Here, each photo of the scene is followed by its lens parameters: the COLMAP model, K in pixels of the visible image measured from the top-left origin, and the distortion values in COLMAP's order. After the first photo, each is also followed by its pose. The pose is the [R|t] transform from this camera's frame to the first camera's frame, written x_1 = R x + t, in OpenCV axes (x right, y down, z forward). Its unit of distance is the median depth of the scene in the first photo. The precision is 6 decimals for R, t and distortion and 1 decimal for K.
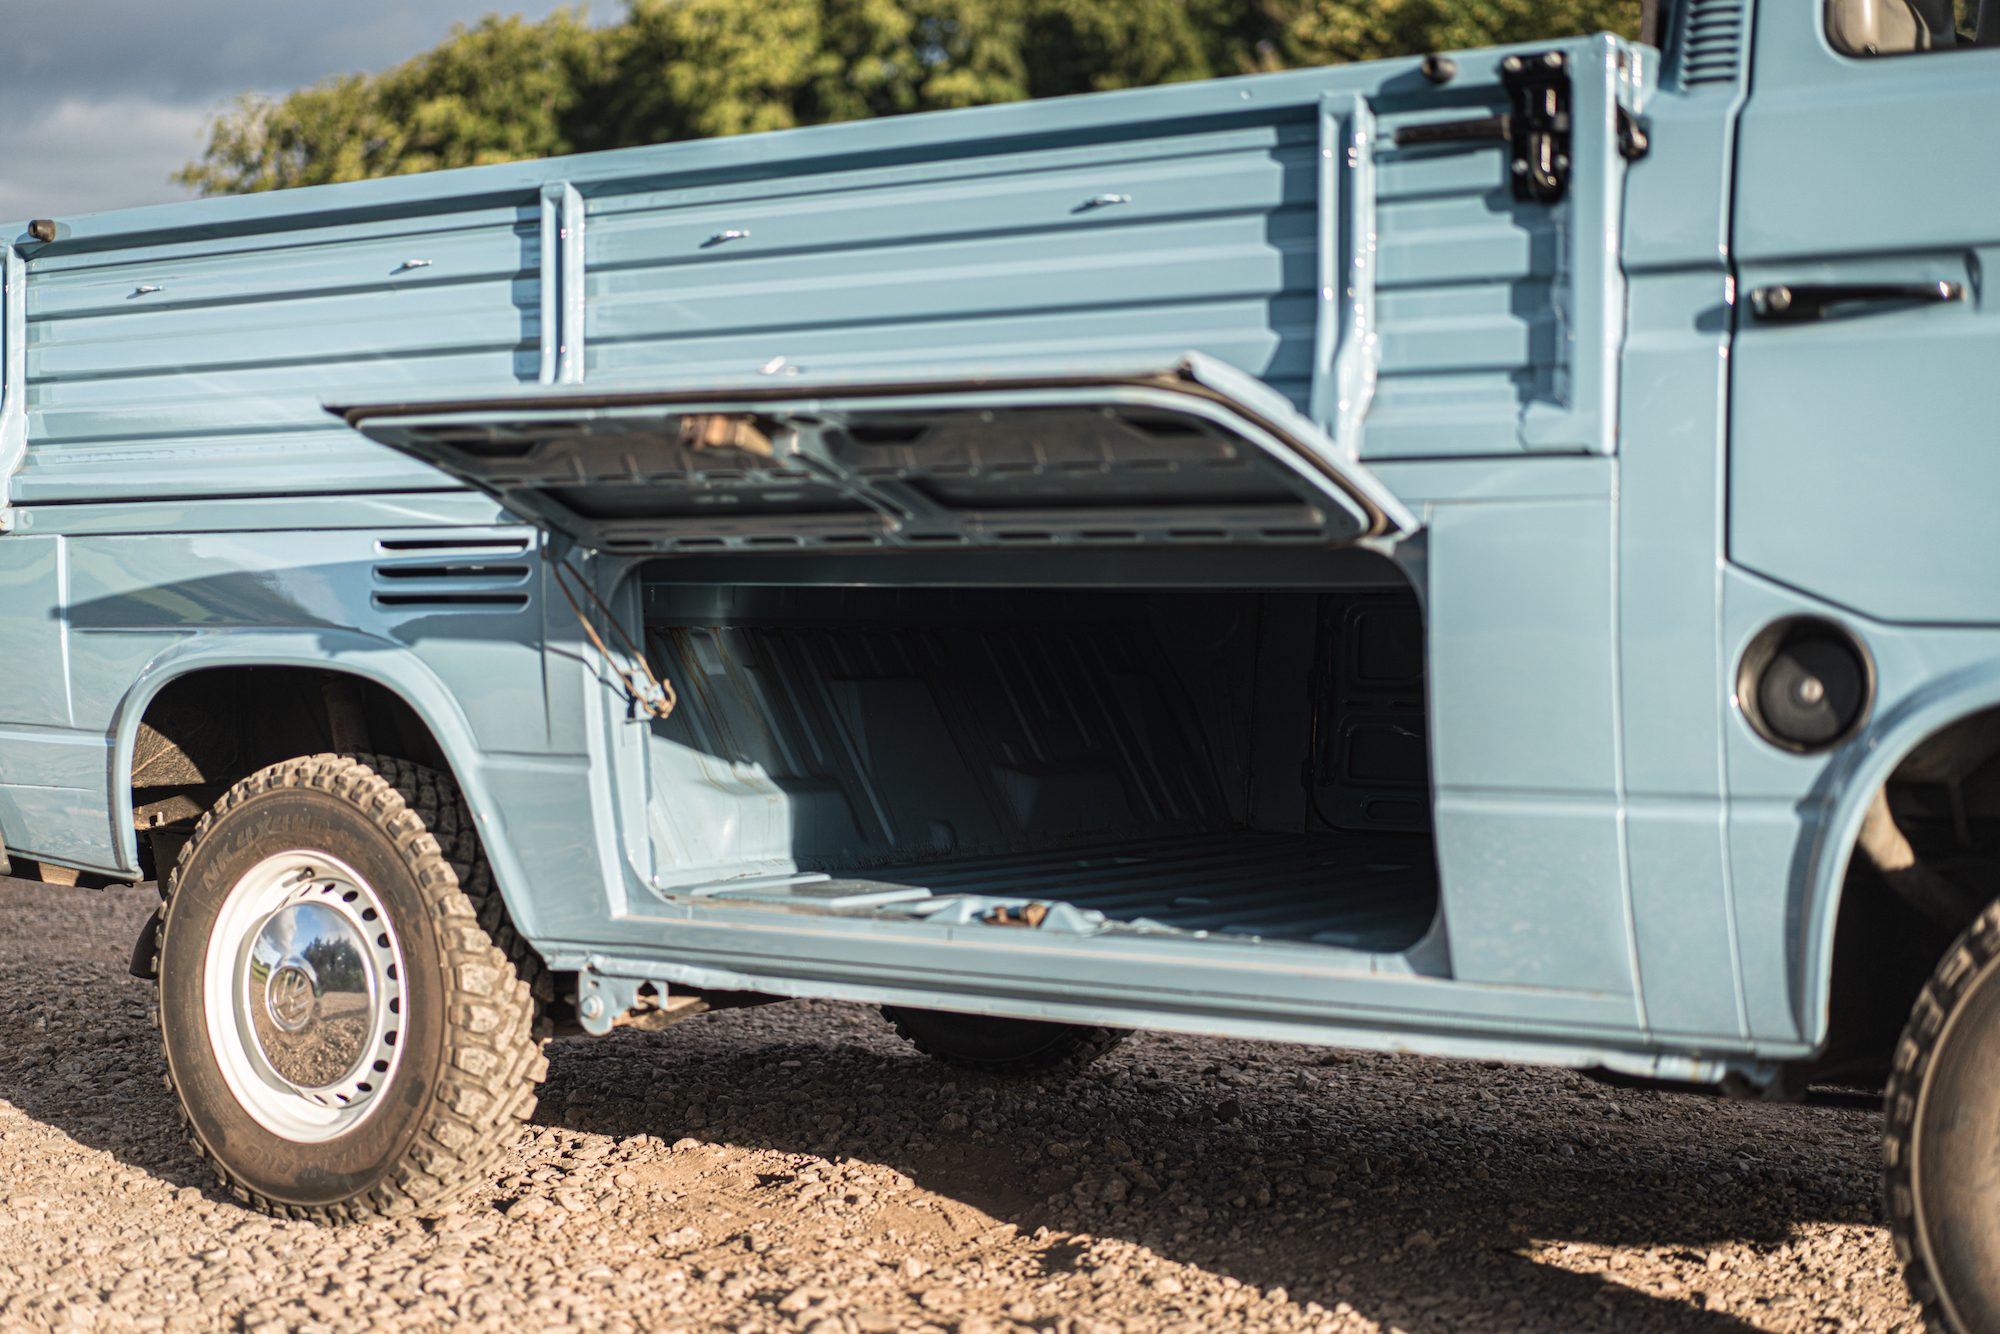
lens RADIAL K [[3156.0, 0, 939.6], [0, 3156.0, 775.3], [0, 0, 1]] dist [-0.073123, -0.248303]
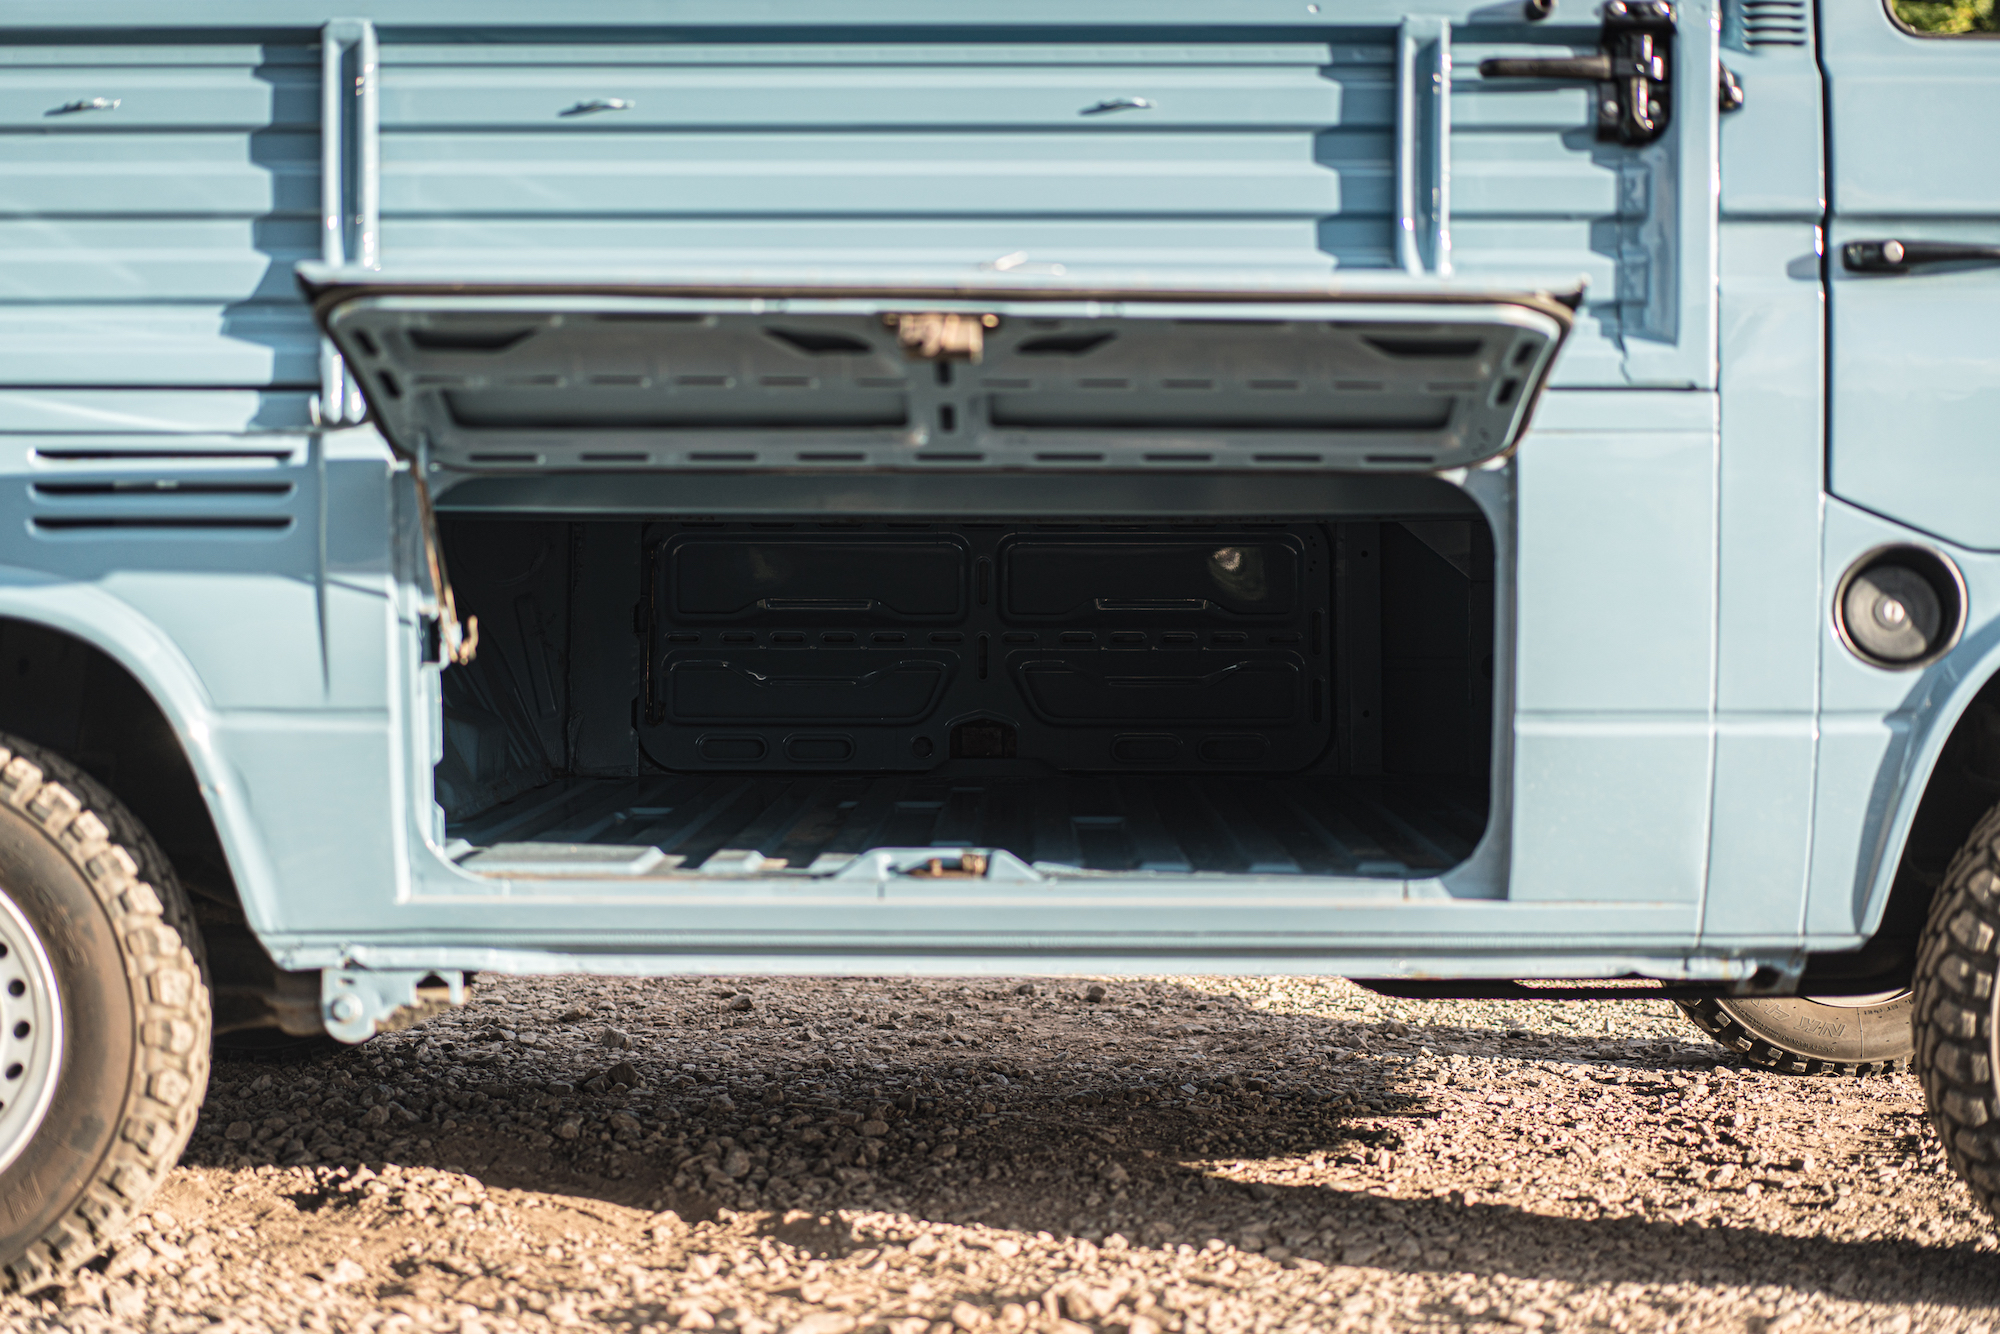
lens RADIAL K [[2984.4, 0, 1000.1], [0, 2984.4, 727.6], [0, 0, 1]] dist [-0.055780, -0.067934]
pose [[0.808421, -0.030903, 0.587793, -0.523426], [0.029054, 0.999499, 0.012589, -0.007761], [-0.587887, 0.006900, 0.808914, 0.307571]]
